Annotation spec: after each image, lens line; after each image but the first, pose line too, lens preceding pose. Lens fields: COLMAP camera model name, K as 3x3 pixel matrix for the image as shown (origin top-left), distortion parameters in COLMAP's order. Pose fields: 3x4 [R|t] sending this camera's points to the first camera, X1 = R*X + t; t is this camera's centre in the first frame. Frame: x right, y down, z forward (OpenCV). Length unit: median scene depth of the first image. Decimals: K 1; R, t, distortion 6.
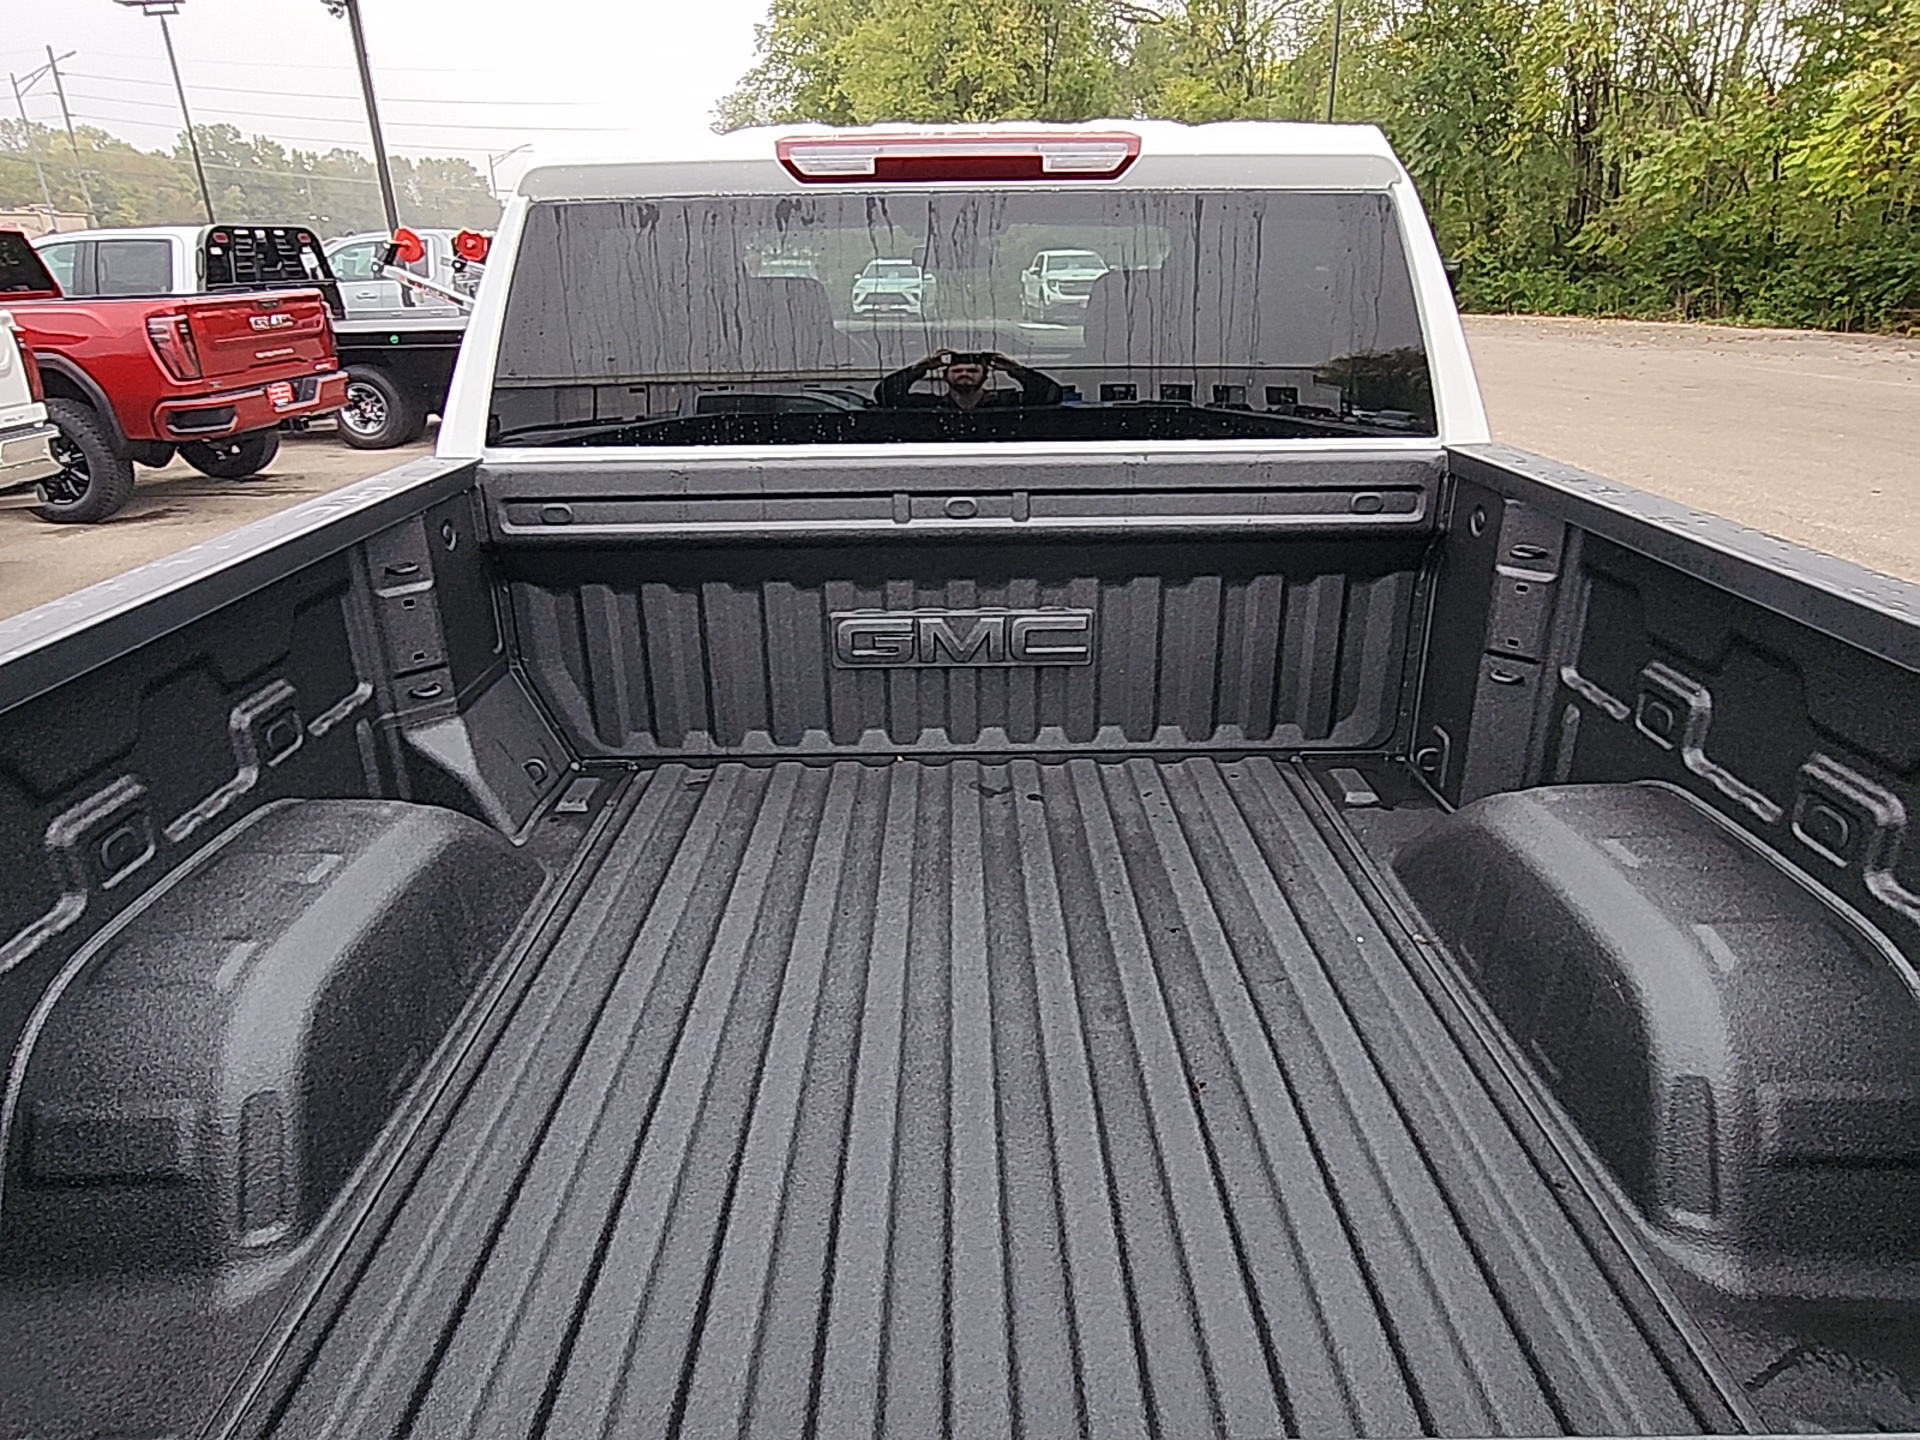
lens RADIAL K [[1177.4, 0, 956.4], [0, 1177.4, 716.8], [0, 0, 1]] dist [0.010300, -0.004183]
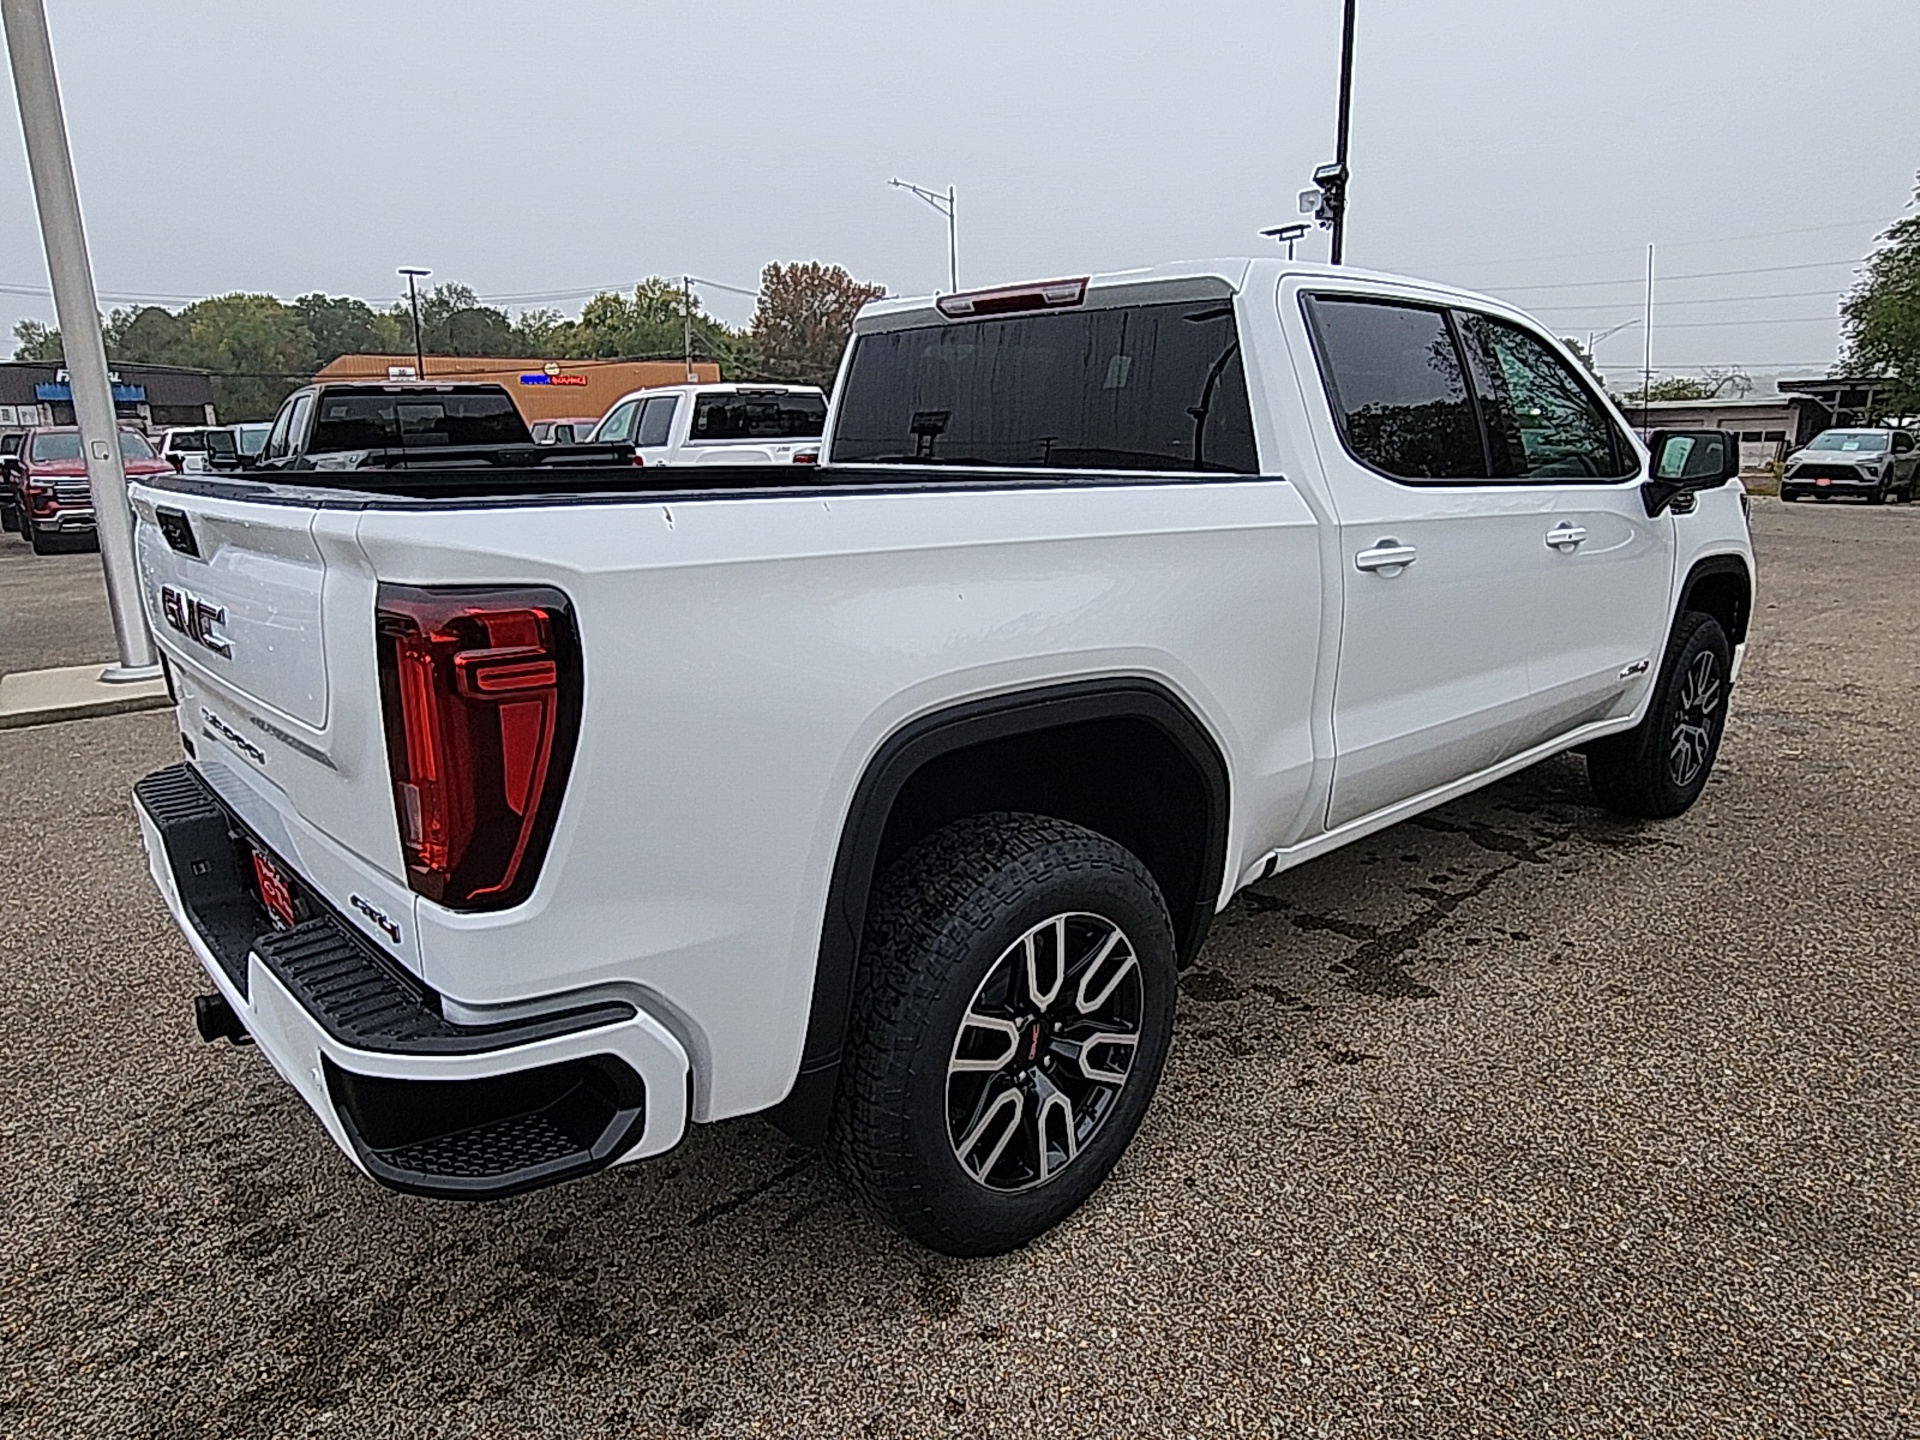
lens RADIAL K [[1180.2, 0, 947.2], [0, 1180.2, 721.2], [0, 0, 1]] dist [0.007067, -0.001691]
pose [[0.669294, 0.185990, -0.719342, 0.216465], [-0.279150, 0.960179, -0.011468, 0.026455], [0.688564, 0.208480, 0.694561, -0.019942]]
